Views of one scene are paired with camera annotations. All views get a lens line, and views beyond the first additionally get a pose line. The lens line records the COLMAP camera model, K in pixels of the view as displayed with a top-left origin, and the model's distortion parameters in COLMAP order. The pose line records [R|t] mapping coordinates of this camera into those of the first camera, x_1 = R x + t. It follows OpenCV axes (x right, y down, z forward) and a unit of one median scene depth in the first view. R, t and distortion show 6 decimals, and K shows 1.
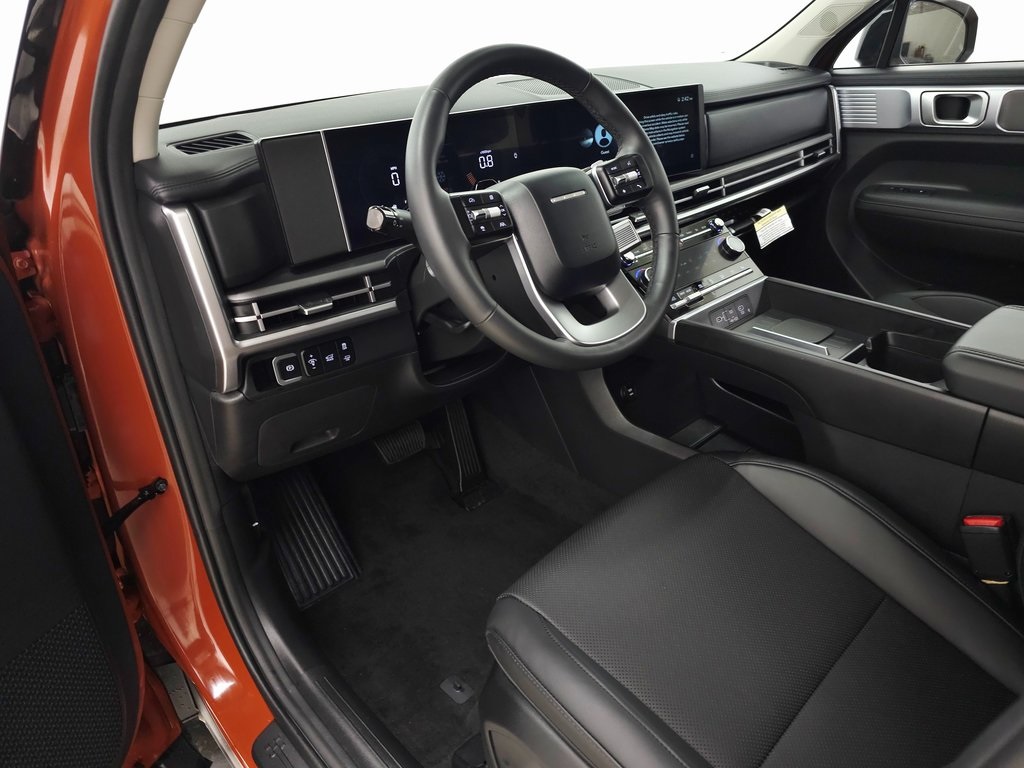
lens RADIAL K [[708.3, 0, 527.7], [0, 708.3, 367.1], [0, 0, 1]] dist [0.049183, 0.000334]
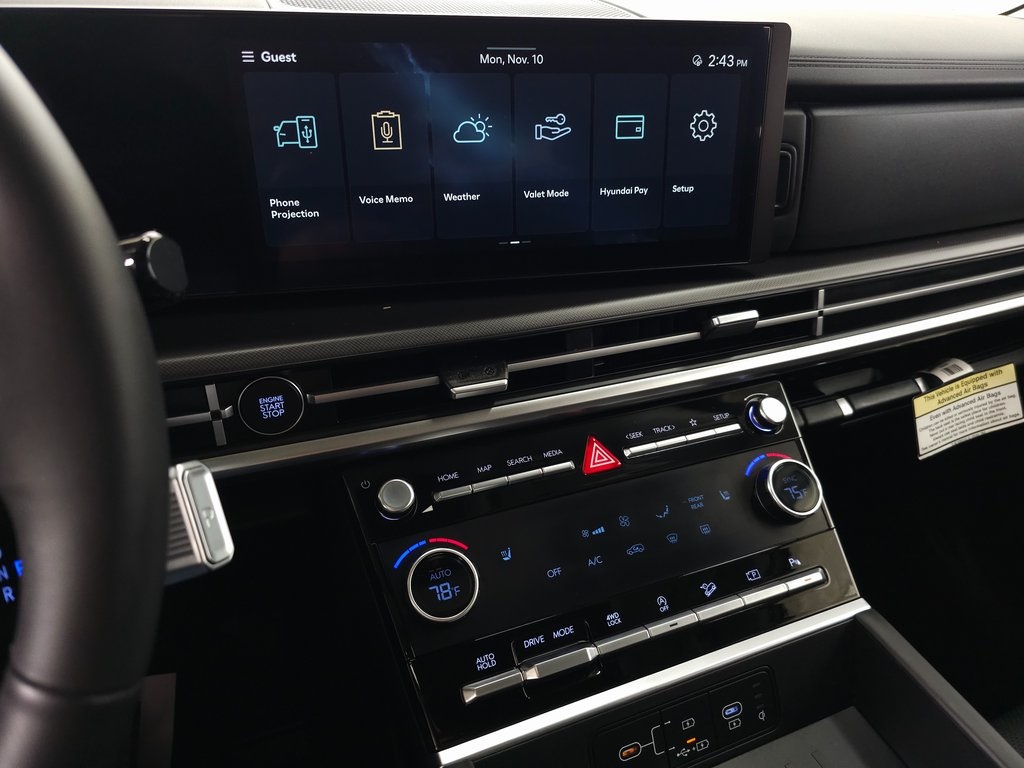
lens RADIAL K [[698.5, 0, 515.4], [0, 698.5, 384.3], [0, 0, 1]] dist [0.023868, -0.034417]
pose [[0.928954, 0.223061, -0.295446, 0.314689], [-0.207873, 0.974689, 0.082284, -0.276009], [0.306322, -0.015023, 0.951809, 0.774882]]
